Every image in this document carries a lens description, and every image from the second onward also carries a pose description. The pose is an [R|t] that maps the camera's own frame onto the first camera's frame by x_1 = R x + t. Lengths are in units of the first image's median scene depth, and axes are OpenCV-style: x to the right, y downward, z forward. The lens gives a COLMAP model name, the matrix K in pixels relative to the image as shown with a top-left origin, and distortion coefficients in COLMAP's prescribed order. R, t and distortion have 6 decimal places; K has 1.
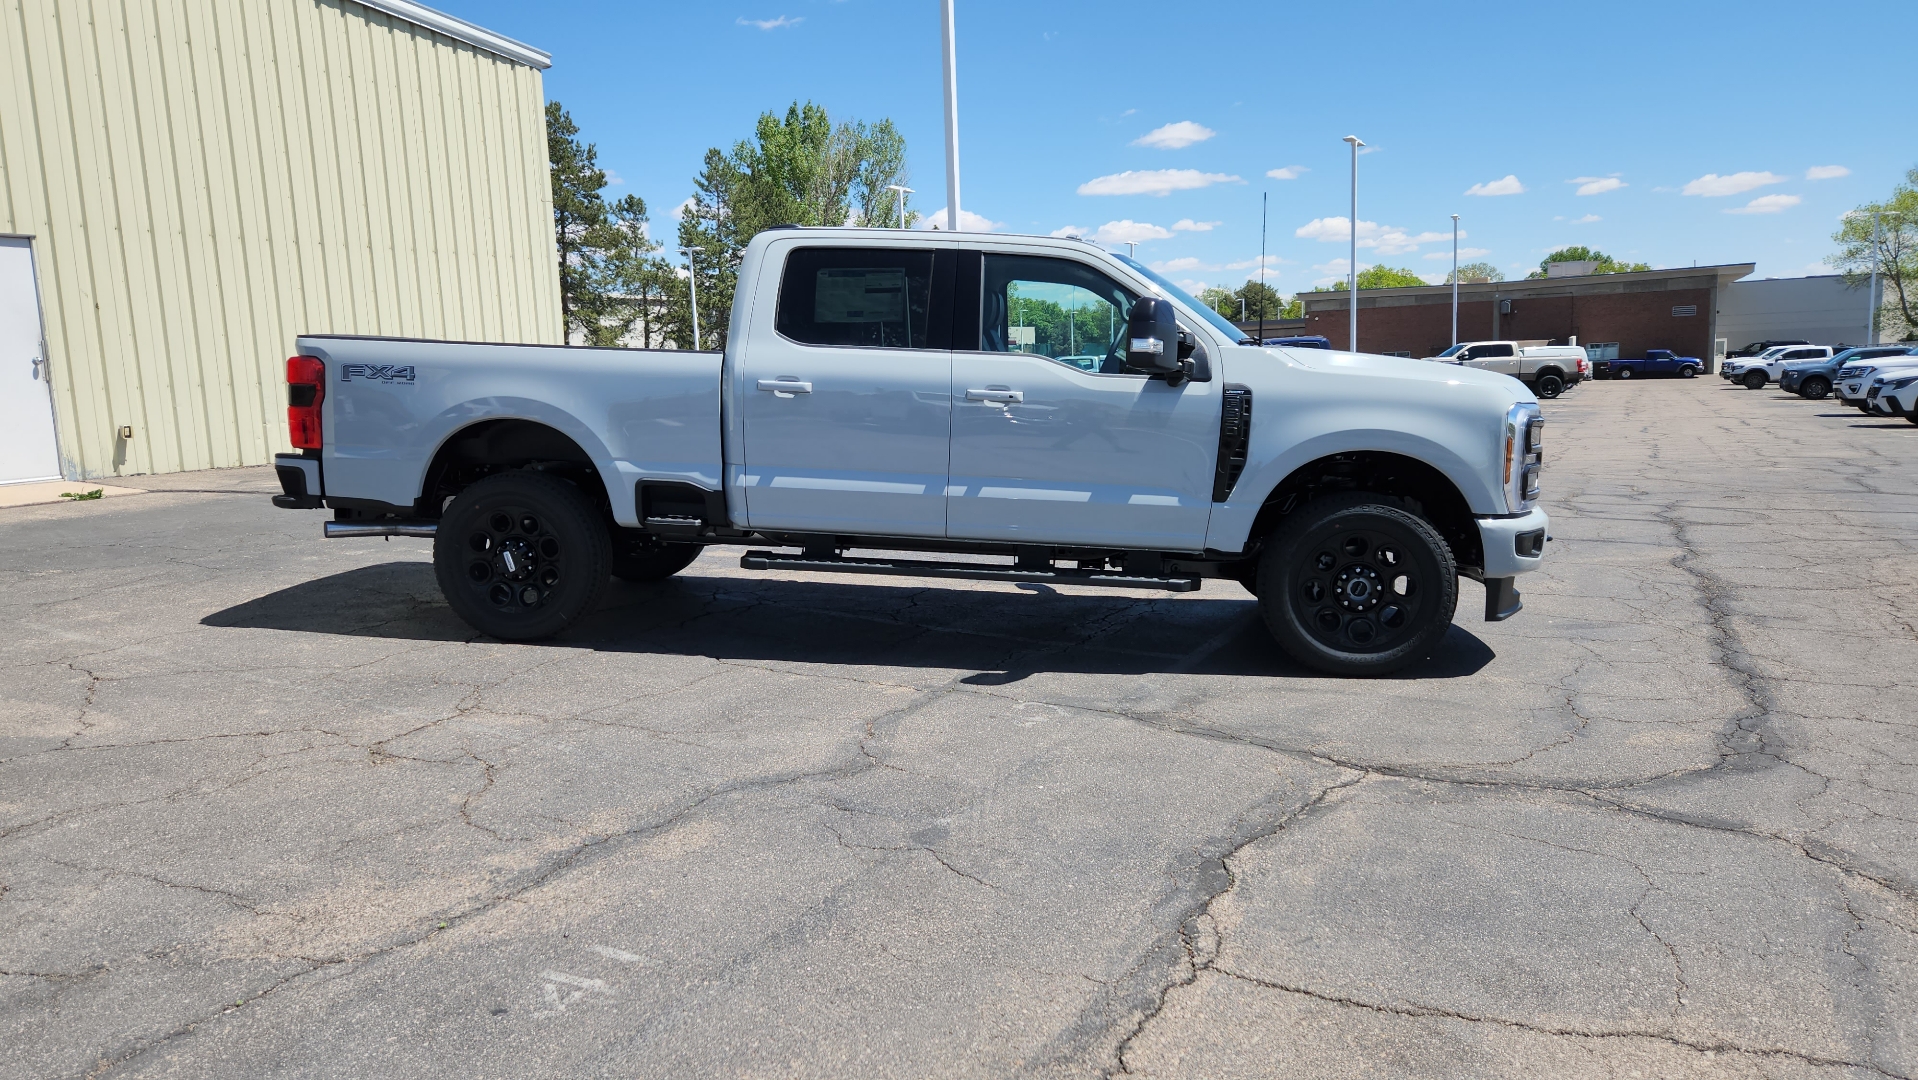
lens RADIAL K [[1281.2, 0, 929.1], [0, 1281.2, 528.2], [0, 0, 1]] dist [0.077459, -0.065584]
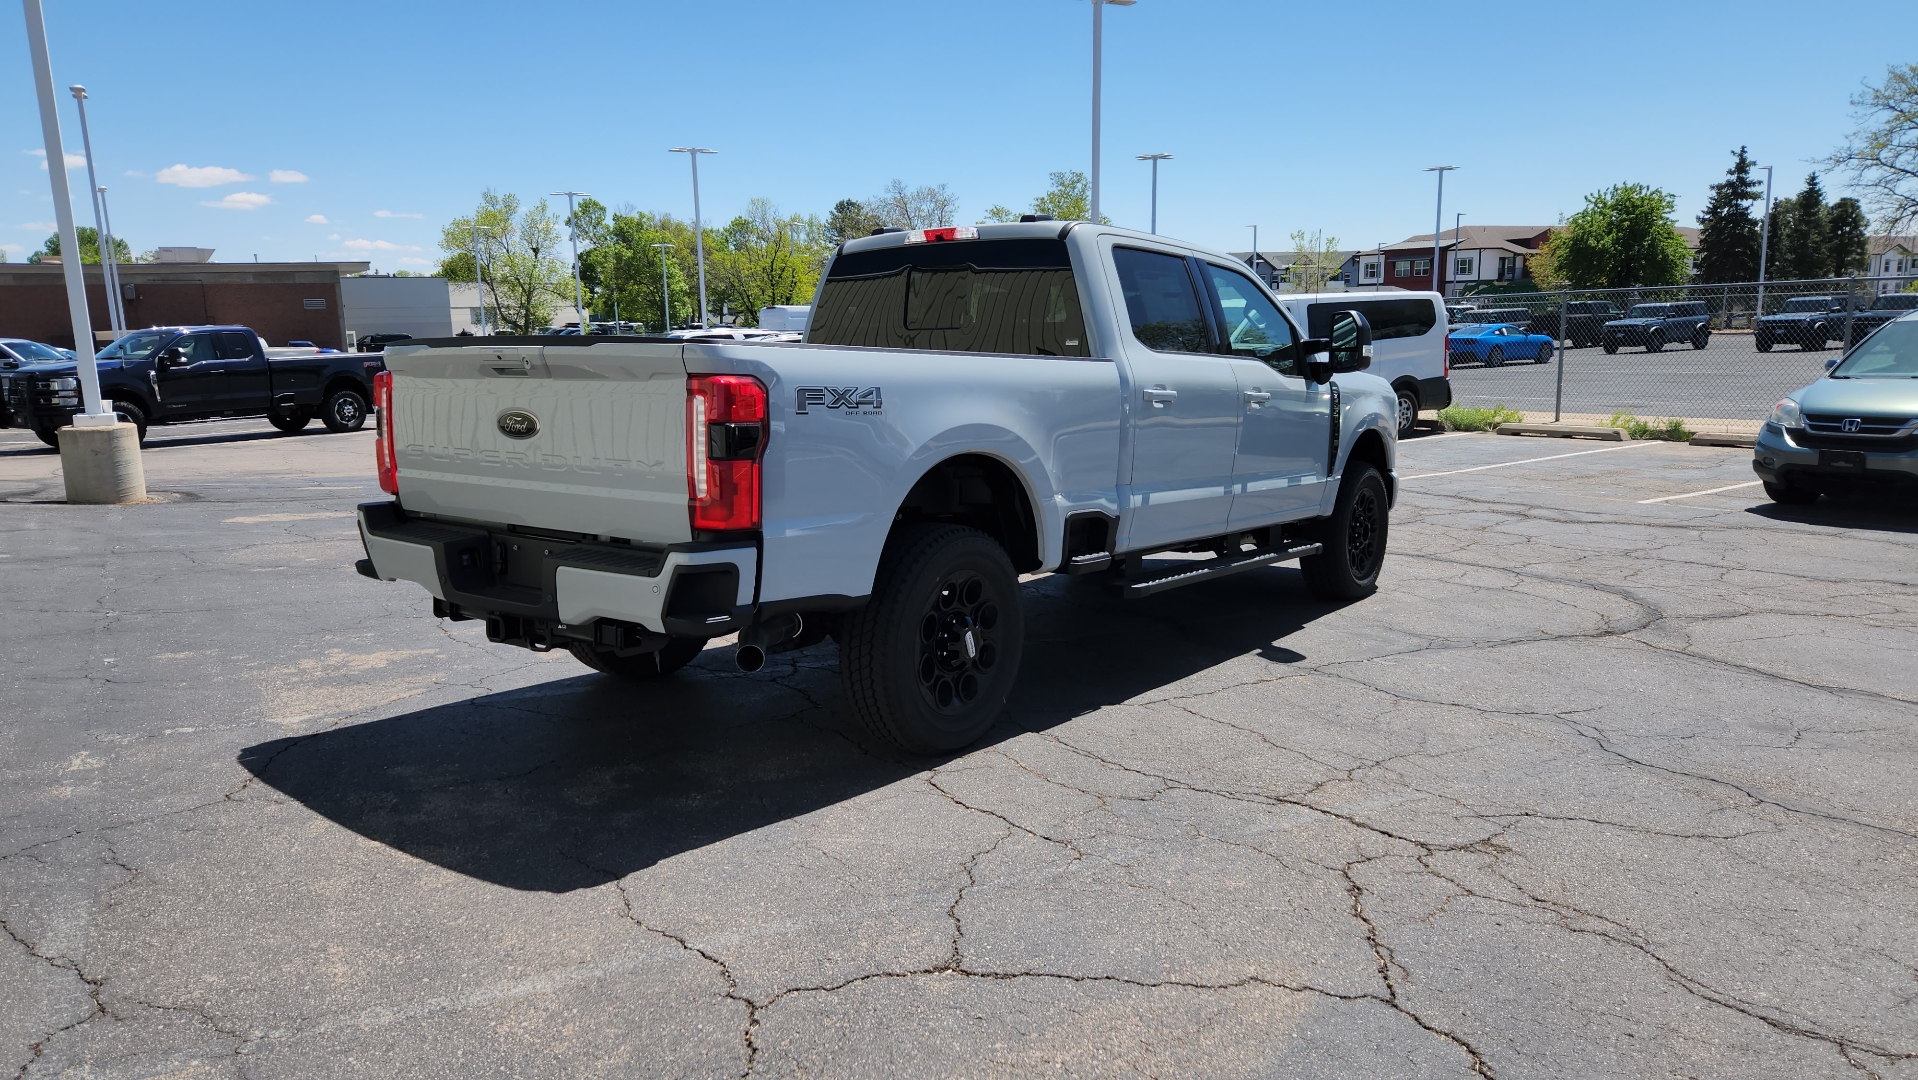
lens RADIAL K [[1279.7, 0, 933.6], [0, 1279.7, 539.4], [0, 0, 1]] dist [0.074732, -0.060920]
pose [[0.510432, -0.128280, 0.850296, -0.997098], [0.113945, 0.990181, 0.080982, -0.100818], [-0.852335, 0.055552, 0.520037, 0.655985]]
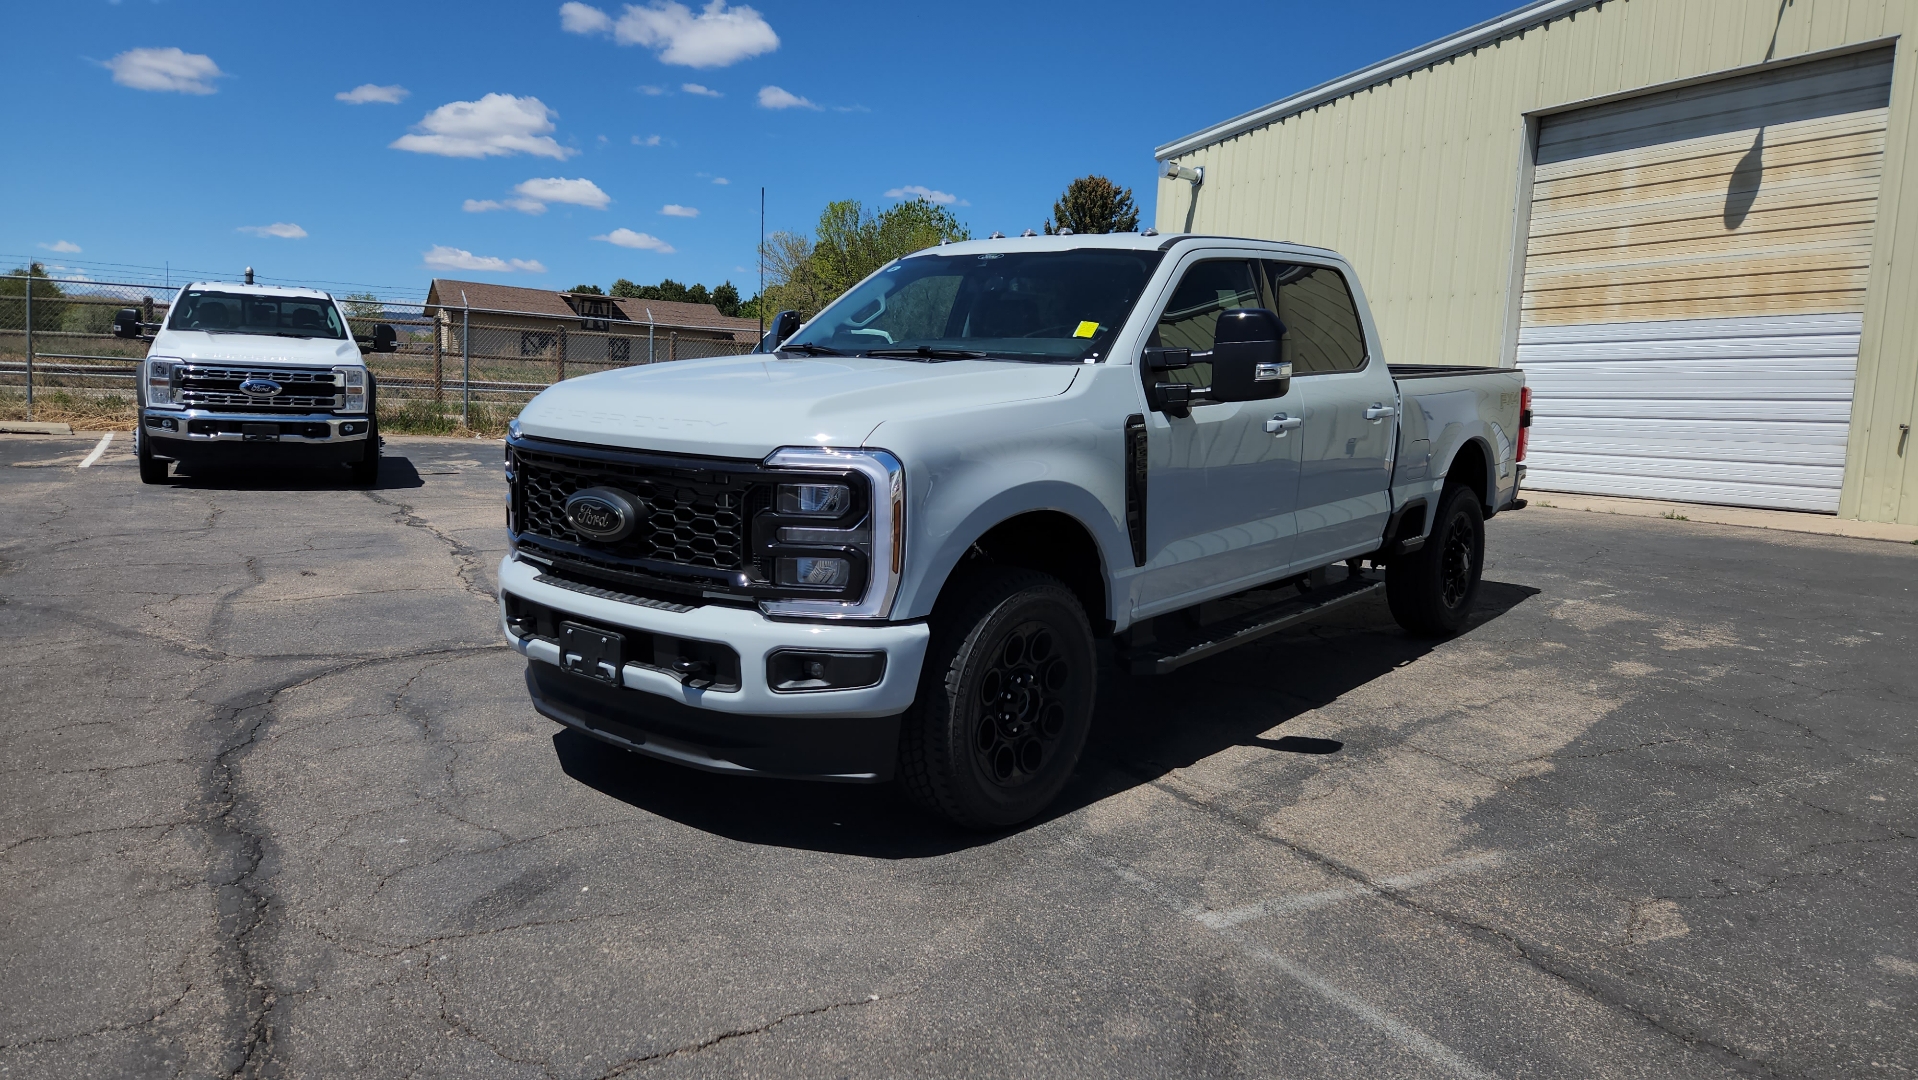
lens RADIAL K [[1271.9, 0, 925.1], [0, 1271.9, 539.0], [0, 0, 1]] dist [0.073640, -0.058182]
pose [[-0.545408, 0.095152, -0.832752, 0.941398], [-0.135993, 0.970325, 0.199939, -0.205327], [0.827065, 0.222297, -0.516283, 1.559422]]
